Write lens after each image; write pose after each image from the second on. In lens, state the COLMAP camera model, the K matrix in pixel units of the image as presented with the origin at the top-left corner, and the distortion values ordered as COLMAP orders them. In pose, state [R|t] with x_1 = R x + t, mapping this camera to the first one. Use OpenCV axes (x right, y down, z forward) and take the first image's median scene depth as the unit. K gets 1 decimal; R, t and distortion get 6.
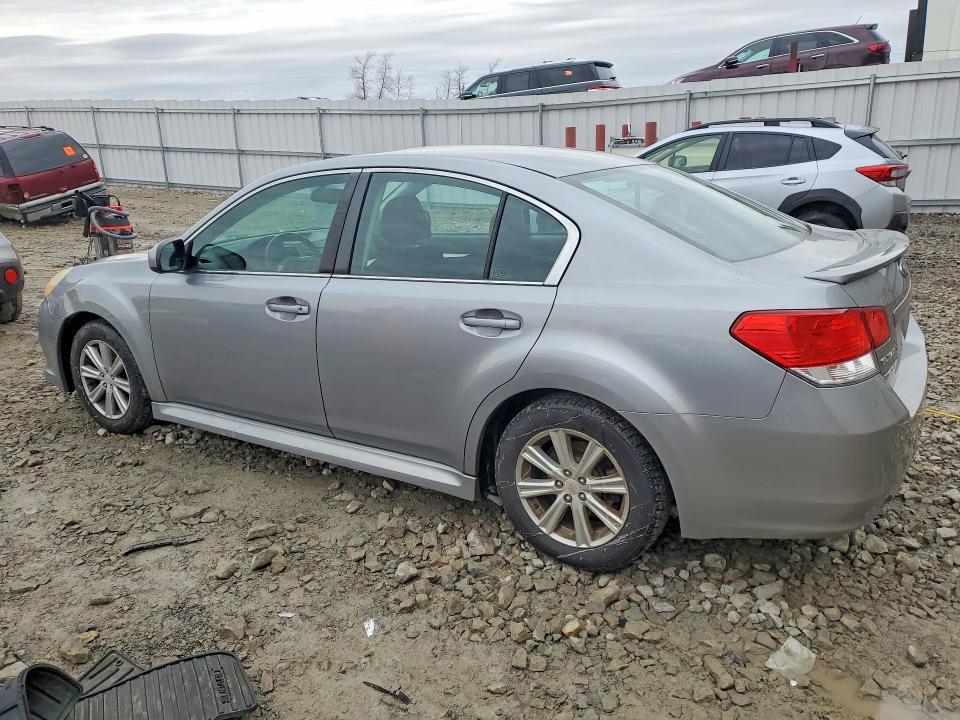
lens RADIAL K [[742.7, 0, 479.7], [0, 742.7, 357.9], [0, 0, 1]] dist [0.010722, 0.010778]
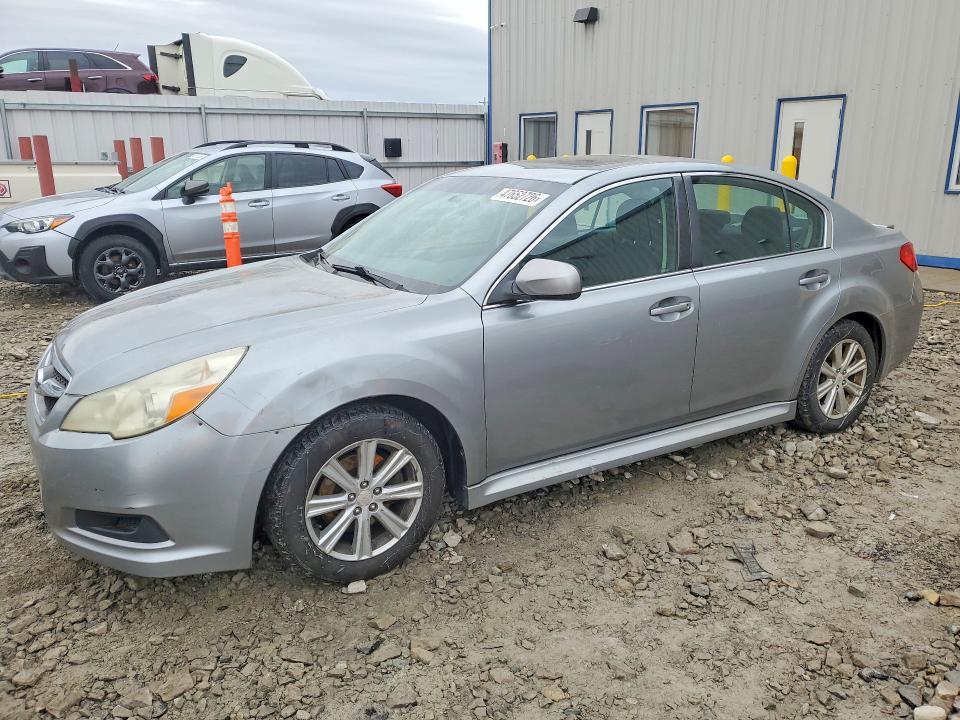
lens RADIAL K [[742.7, 0, 479.8], [0, 742.7, 362.1], [0, 0, 1]] dist [0.010722, 0.010778]
pose [[0.436909, -0.209712, 0.874718, -0.977119], [0.235458, 0.965199, 0.113798, -0.132929], [-0.868142, 0.156240, 0.471083, 0.580374]]
